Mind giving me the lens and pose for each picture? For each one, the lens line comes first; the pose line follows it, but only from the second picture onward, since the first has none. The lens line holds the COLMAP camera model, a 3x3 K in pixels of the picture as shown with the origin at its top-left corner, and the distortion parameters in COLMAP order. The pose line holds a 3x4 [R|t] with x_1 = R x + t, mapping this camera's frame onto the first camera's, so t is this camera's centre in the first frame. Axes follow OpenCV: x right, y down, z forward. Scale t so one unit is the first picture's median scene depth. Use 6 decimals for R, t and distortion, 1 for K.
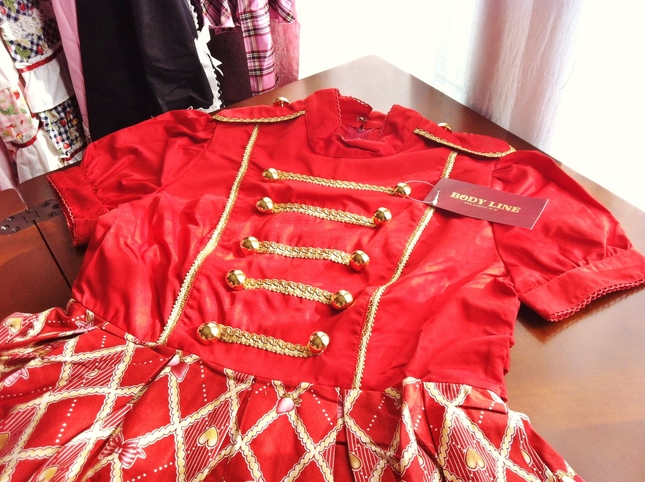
lens RADIAL K [[604.7, 0, 318.5], [0, 604.7, 239.6], [0, 0, 1]] dist [-0.006029, 0.000000]
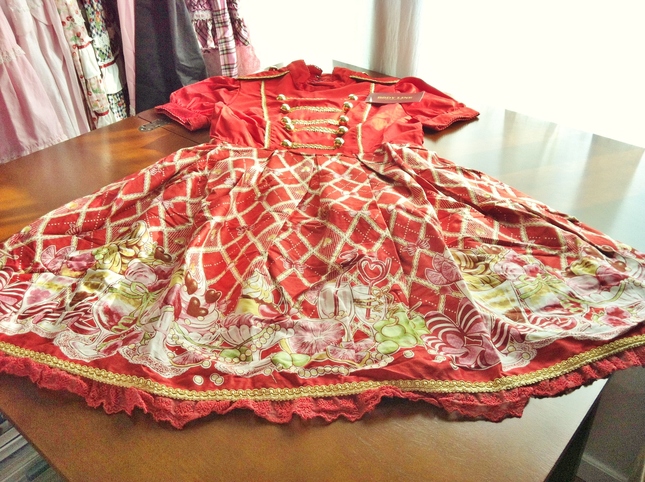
lens RADIAL K [[604.7, 0, 323.8], [0, 604.7, 244.5], [0, 0, 1]] dist [-0.006029, 0.000000]
pose [[0.963674, -0.115266, 0.240927, -0.416804], [0.150296, 0.979731, -0.132434, 0.549645], [-0.220779, 0.163833, 0.961465, -0.673401]]
